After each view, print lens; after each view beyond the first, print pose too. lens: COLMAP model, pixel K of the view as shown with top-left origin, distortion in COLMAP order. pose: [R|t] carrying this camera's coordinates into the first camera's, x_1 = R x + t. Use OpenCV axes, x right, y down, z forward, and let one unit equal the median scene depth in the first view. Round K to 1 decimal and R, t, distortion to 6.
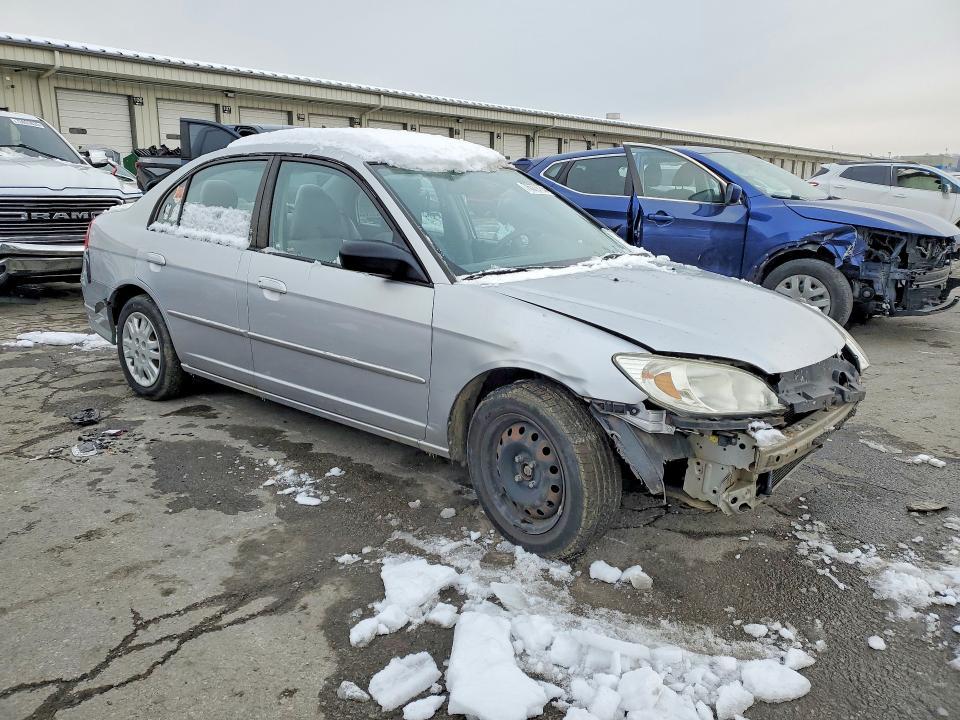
lens RADIAL K [[747.2, 0, 481.6], [0, 747.2, 356.4], [0, 0, 1]] dist [0.017904, -0.013687]
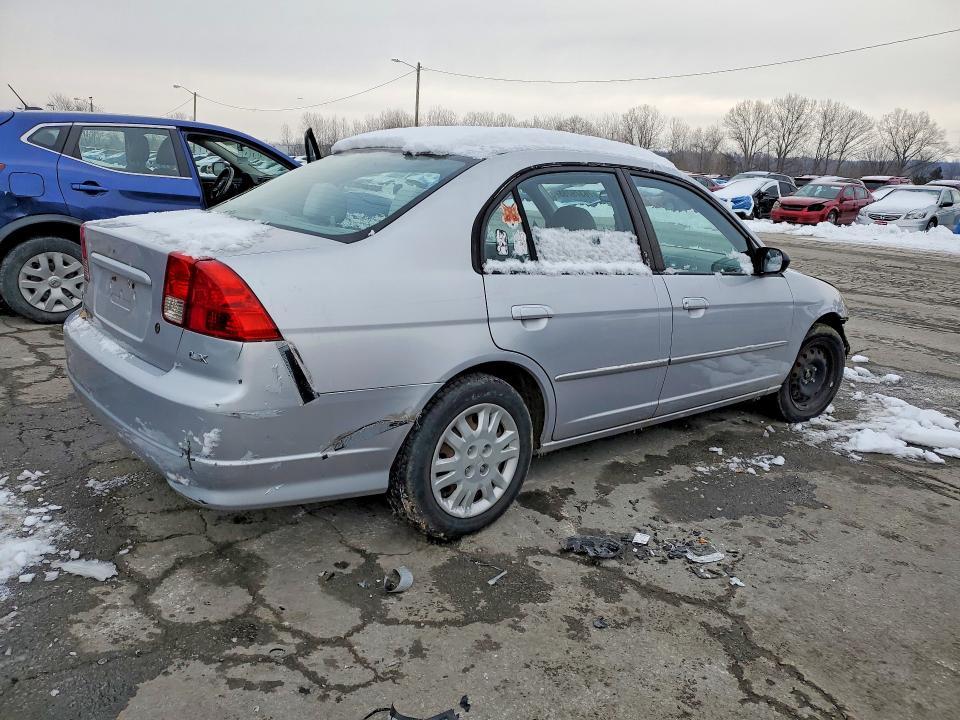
lens RADIAL K [[747.2, 0, 483.5], [0, 747.2, 367.9], [0, 0, 1]] dist [0.017904, -0.013687]
pose [[0.164900, -0.250310, 0.954019, -1.239865], [0.173164, 0.959584, 0.221839, -0.269171], [-0.970990, 0.128621, 0.201580, 1.019944]]
